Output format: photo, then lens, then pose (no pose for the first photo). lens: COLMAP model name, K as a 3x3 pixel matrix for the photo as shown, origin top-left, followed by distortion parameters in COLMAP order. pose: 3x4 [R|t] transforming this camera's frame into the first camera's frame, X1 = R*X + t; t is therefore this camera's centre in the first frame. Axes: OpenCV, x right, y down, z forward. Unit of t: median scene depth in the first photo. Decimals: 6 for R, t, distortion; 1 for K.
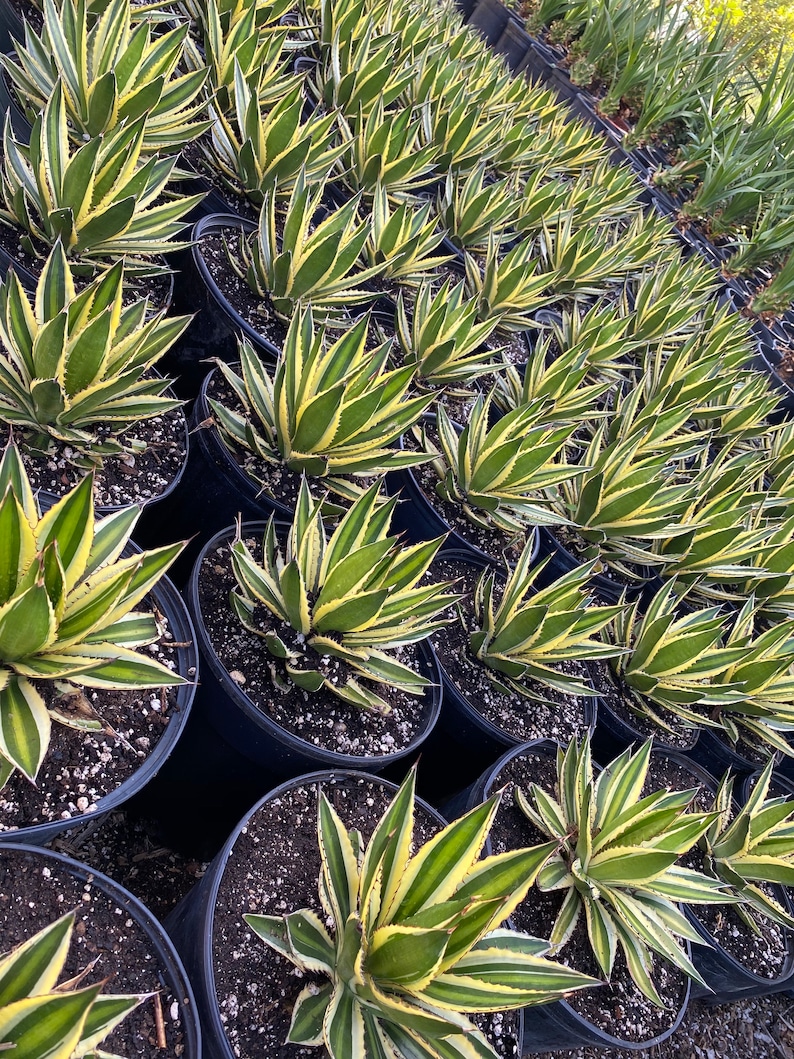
lens RADIAL K [[875.4, 0, 397.2], [0, 875.4, 518.7], [0, 0, 1]] dist [0.025610, -0.007863]
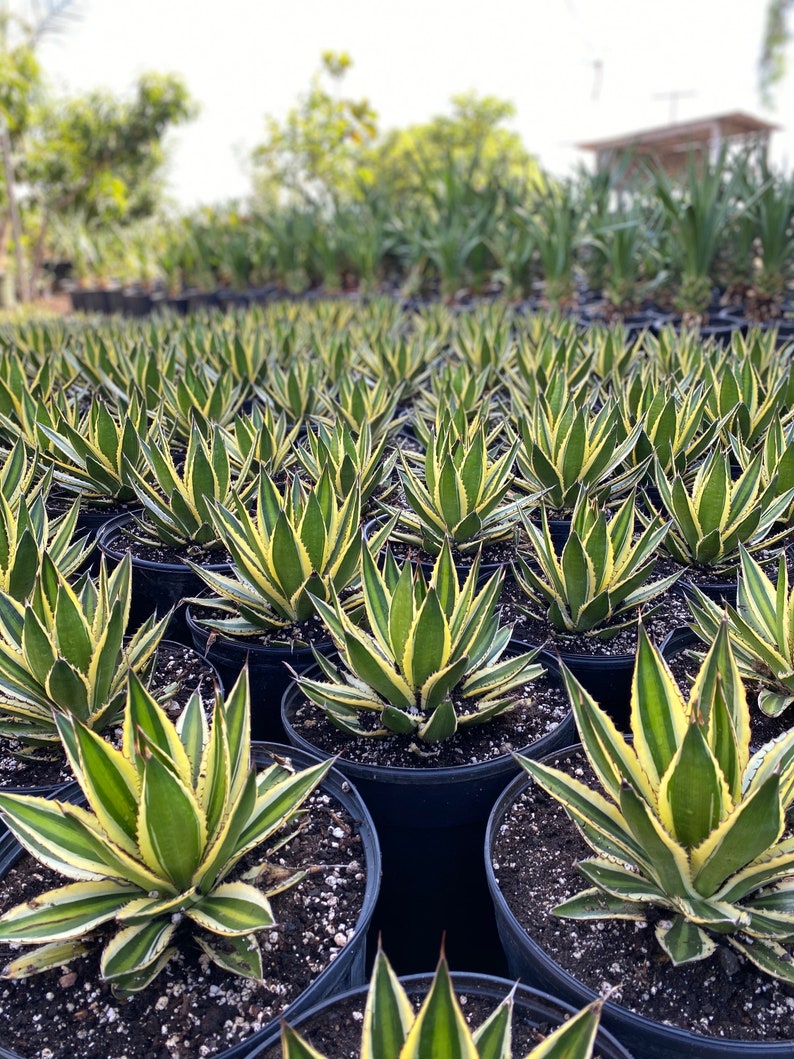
lens RADIAL K [[875.4, 0, 397.2], [0, 875.4, 518.7], [0, 0, 1]] dist [0.025610, -0.007863]
pose [[0.721793, -0.684045, 0.105343, -0.081293], [0.685752, 0.686248, -0.242504, 0.217194], [0.093592, 0.247277, 0.964414, -0.005645]]
